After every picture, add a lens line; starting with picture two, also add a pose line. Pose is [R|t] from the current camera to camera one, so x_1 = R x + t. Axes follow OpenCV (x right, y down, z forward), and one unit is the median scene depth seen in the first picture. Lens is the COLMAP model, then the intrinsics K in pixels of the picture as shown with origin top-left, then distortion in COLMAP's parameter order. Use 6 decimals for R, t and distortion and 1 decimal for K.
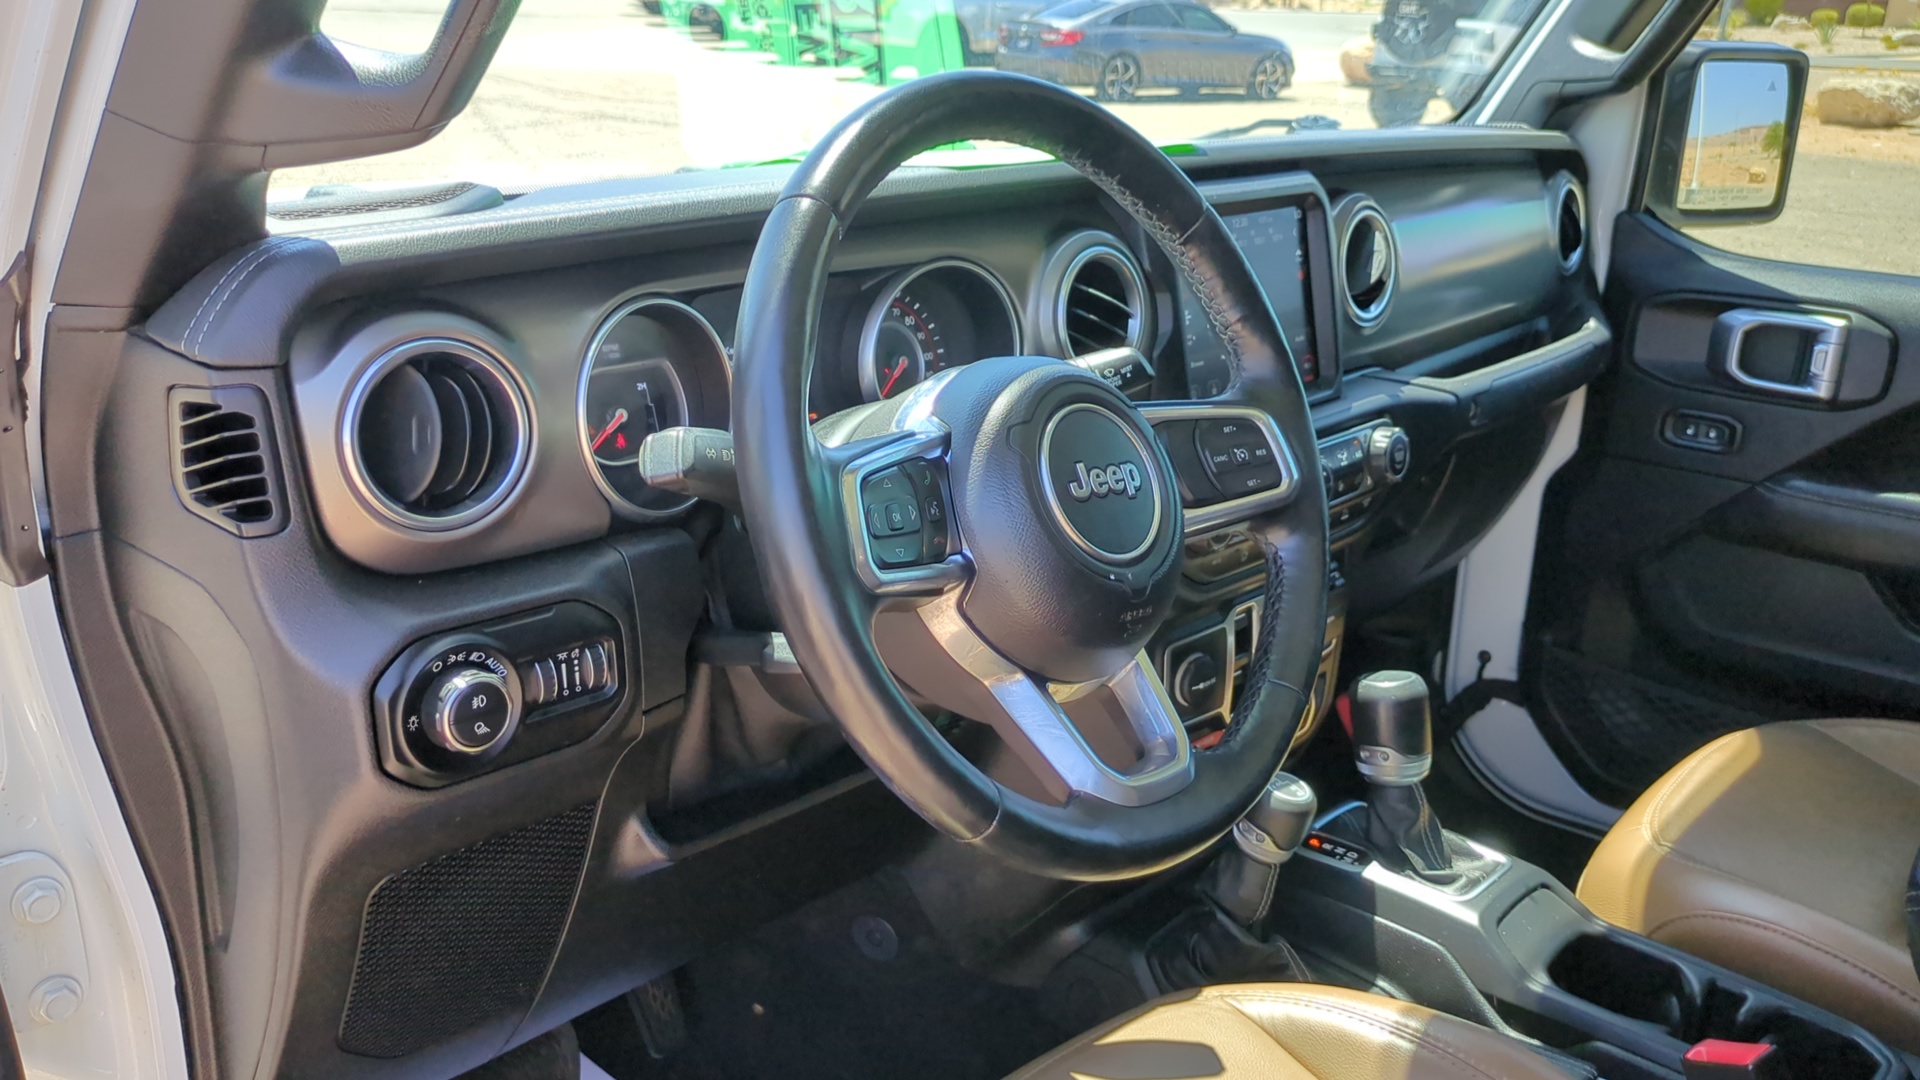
lens RADIAL K [[1650.0, 0, 976.5], [0, 1650.0, 532.9], [0, 0, 1]] dist [0.077649, -0.115904]
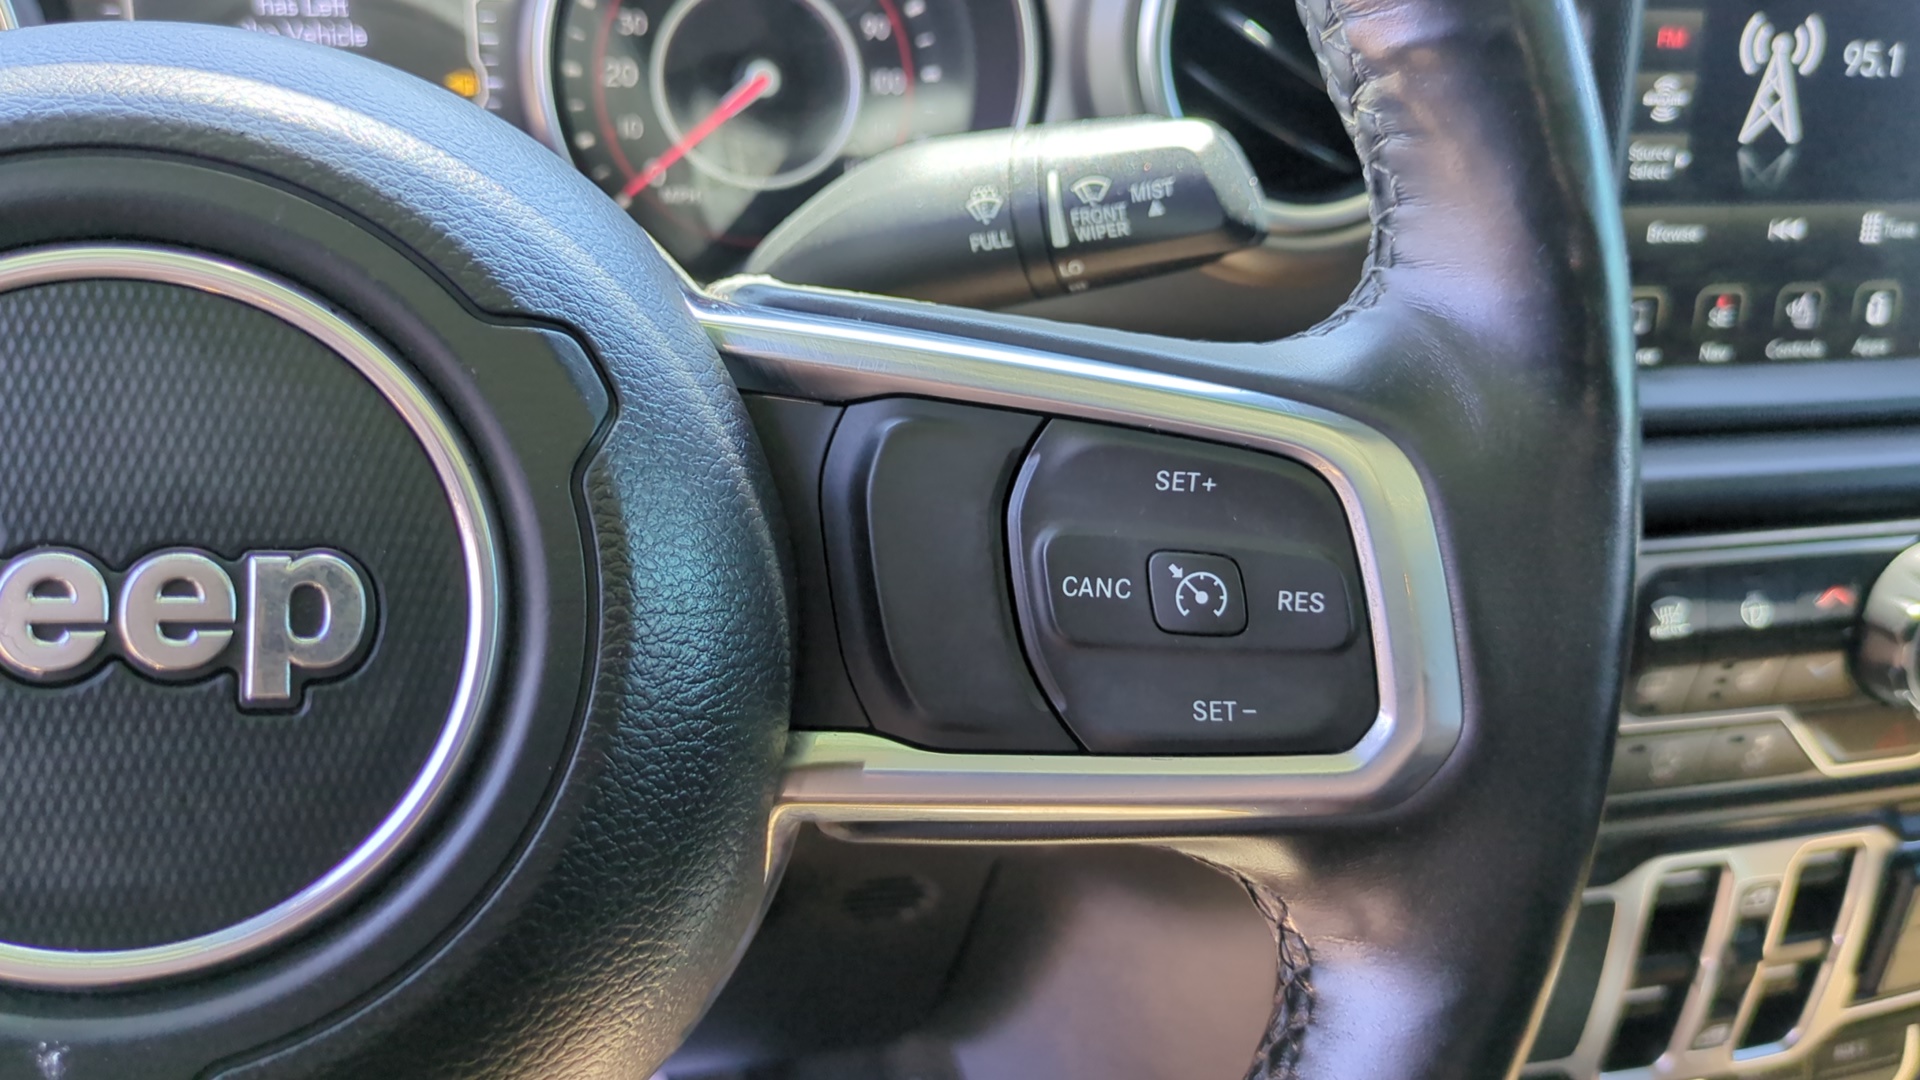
lens RADIAL K [[1653.4, 0, 986.4], [0, 1653.4, 529.9], [0, 0, 1]] dist [0.037236, -0.080264]
pose [[0.841435, 0.271698, -0.467084, 0.217443], [-0.207782, 0.960623, 0.184473, -0.084144], [0.498813, -0.058170, 0.864755, 0.673159]]
